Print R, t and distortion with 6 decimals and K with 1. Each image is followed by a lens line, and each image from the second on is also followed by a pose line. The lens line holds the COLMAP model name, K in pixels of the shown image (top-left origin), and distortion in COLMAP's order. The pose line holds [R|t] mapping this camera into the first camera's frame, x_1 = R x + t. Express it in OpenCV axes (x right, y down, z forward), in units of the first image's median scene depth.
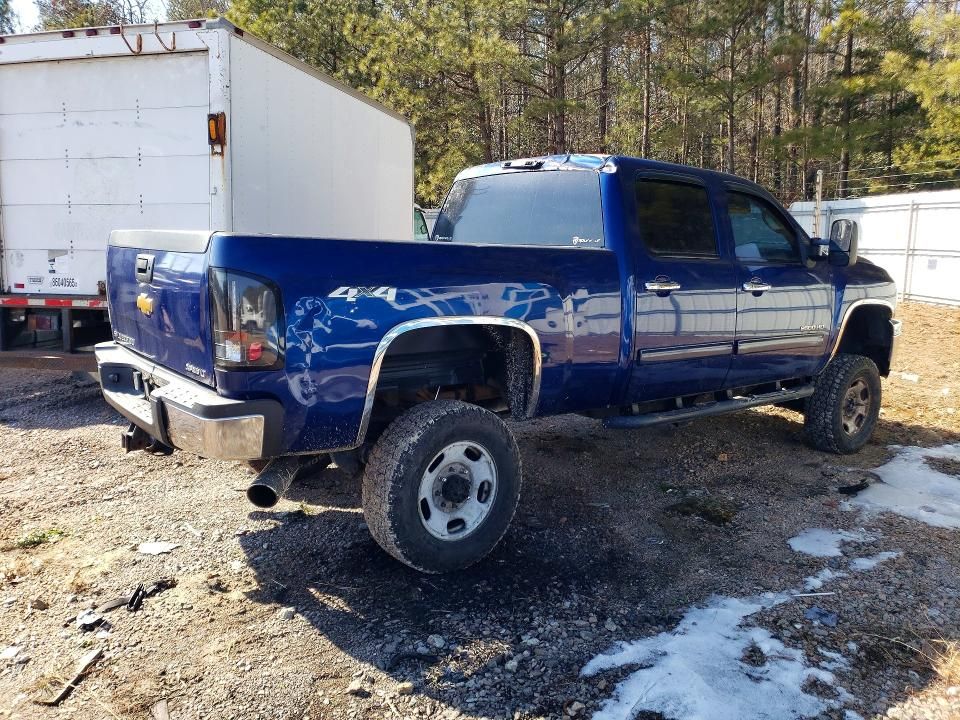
lens RADIAL K [[763.3, 0, 480.0], [0, 763.3, 360.0], [0, 0, 1]] dist [0.009237, -0.004127]
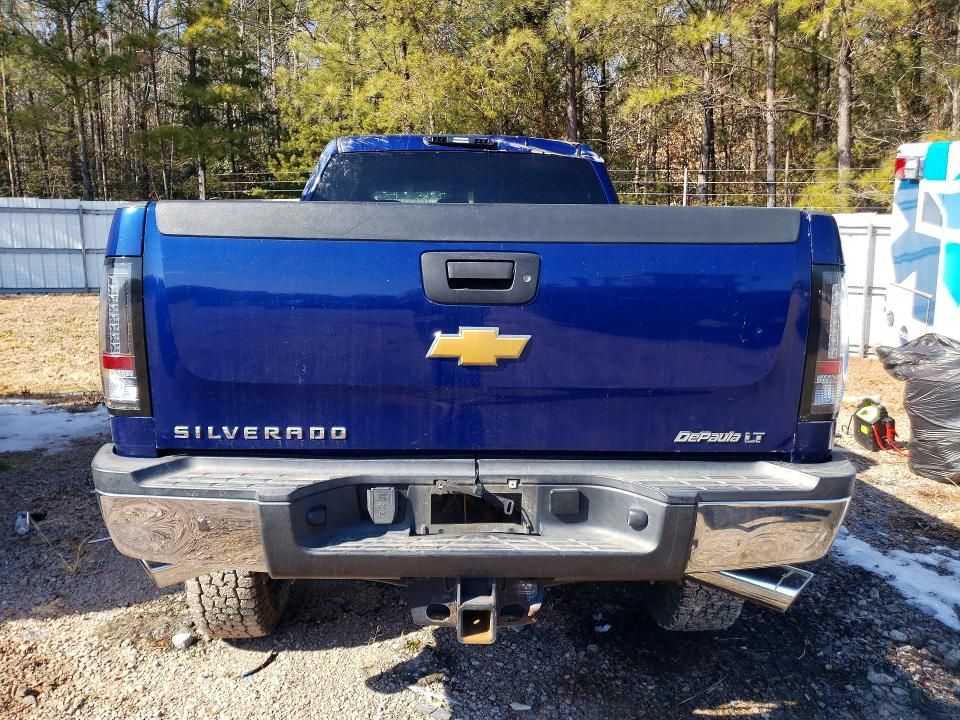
lens RADIAL K [[745.5, 0, 480.0], [0, 745.5, 360.0], [0, 0, 1]] dist [0.011719, 0.010316]
pose [[0.599653, -0.125706, 0.790326, -0.861440], [0.124778, 0.990194, 0.062823, -0.099287], [-0.790473, 0.060943, 0.609458, 0.710984]]
